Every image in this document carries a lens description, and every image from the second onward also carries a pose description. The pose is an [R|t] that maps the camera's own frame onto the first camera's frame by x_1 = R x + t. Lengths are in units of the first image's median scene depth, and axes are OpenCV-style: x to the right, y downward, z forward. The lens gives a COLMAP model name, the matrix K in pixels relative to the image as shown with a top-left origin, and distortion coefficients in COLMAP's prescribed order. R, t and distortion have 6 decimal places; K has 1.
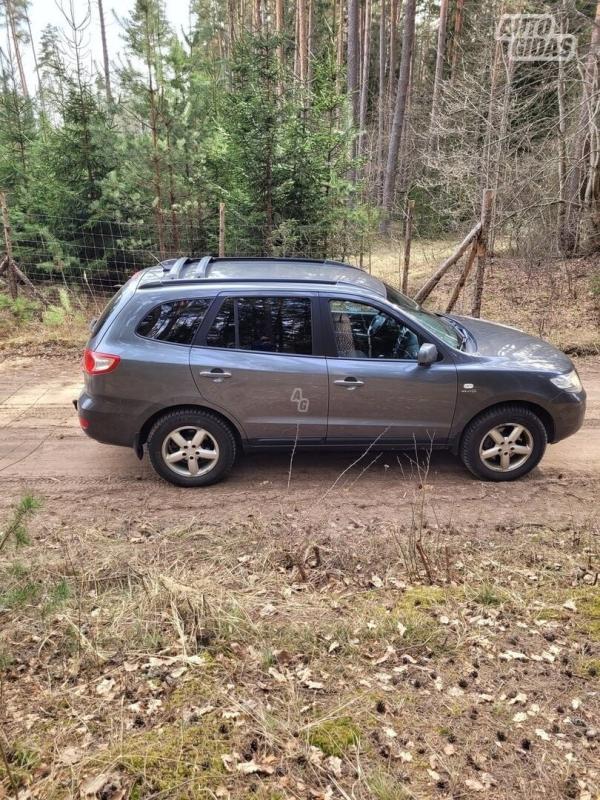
lens RADIAL K [[580.1, 0, 300.0], [0, 580.1, 400.0], [0, 0, 1]] dist [0.020815, -0.006681]
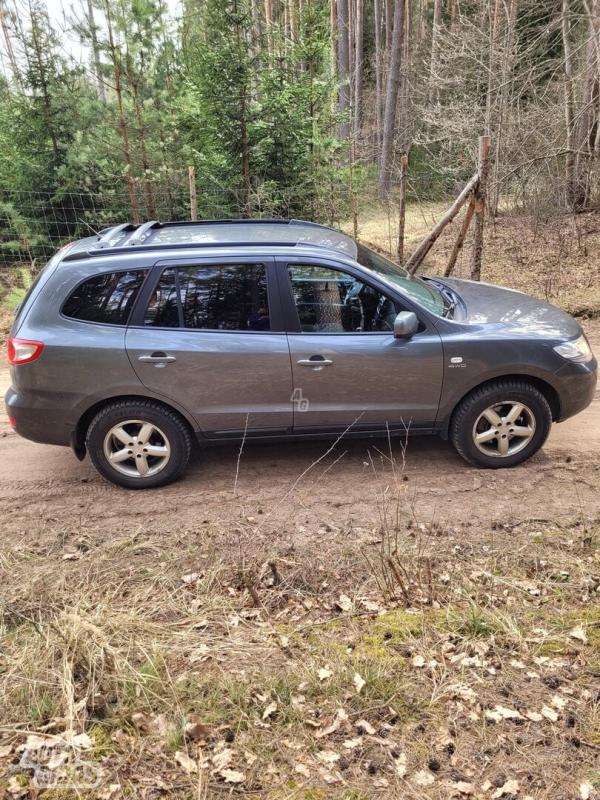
lens RADIAL K [[580.1, 0, 300.0], [0, 580.1, 400.0], [0, 0, 1]] dist [0.020815, -0.006681]
pose [[0.998968, -0.039932, -0.021654, 0.078677], [0.040846, 0.998215, 0.043579, -0.012215], [0.019876, -0.044419, 0.998815, 0.147018]]
